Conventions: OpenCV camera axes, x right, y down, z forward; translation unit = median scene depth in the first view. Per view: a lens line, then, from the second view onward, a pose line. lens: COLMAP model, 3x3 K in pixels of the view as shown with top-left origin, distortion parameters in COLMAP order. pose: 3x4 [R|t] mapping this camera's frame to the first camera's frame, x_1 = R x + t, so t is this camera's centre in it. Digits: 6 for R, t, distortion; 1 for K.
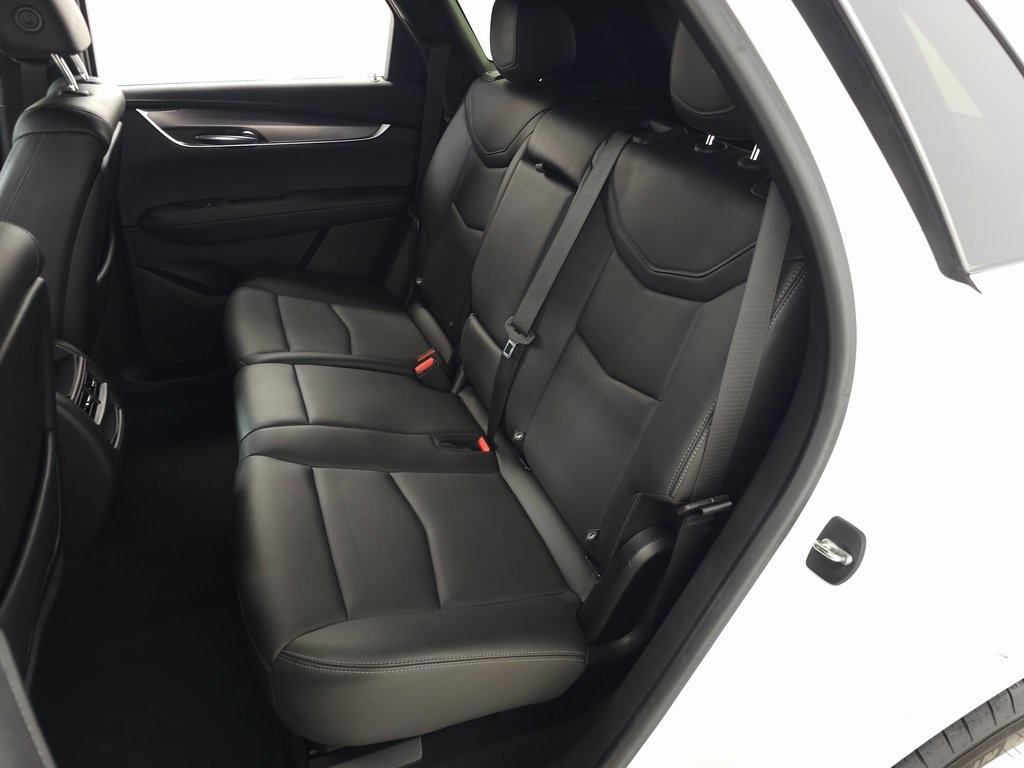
lens RADIAL K [[680.7, 0, 512.0], [0, 680.7, 384.0], [0, 0, 1]] dist [-0.005673, -0.004541]
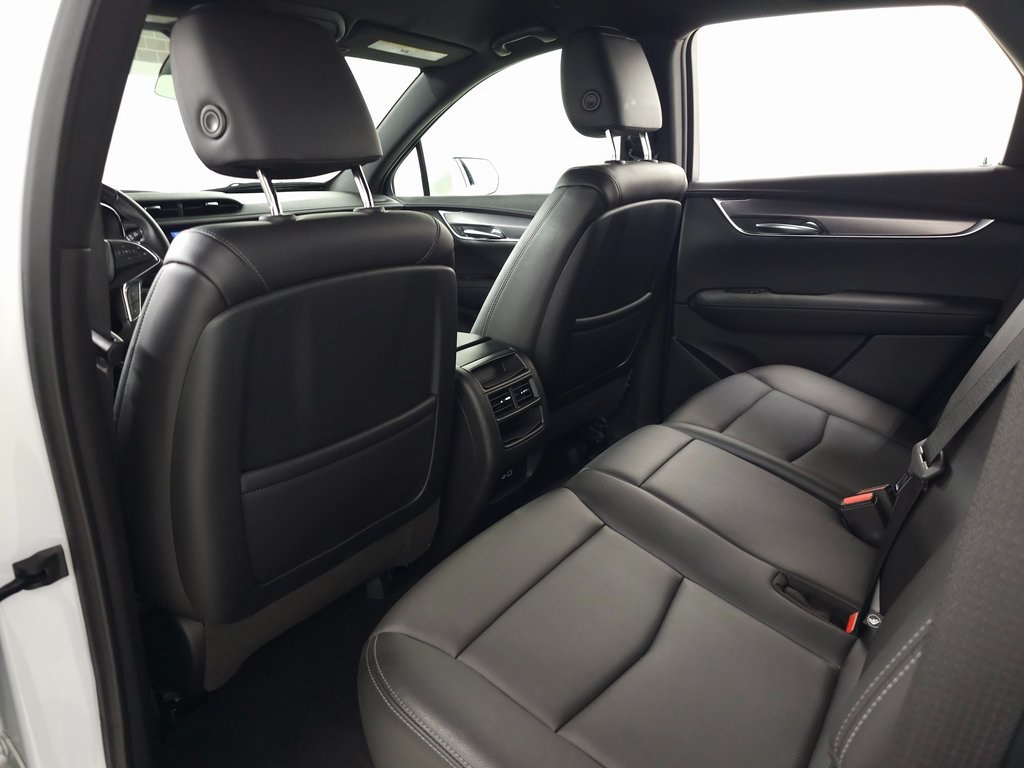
lens RADIAL K [[680.7, 0, 512.0], [0, 680.7, 384.0], [0, 0, 1]] dist [-0.005673, -0.004541]
pose [[0.517538, 0.194037, -0.833369, 0.224505], [-0.383486, 0.923256, -0.023186, 0.014036], [0.764914, 0.331585, 0.552230, 0.246031]]
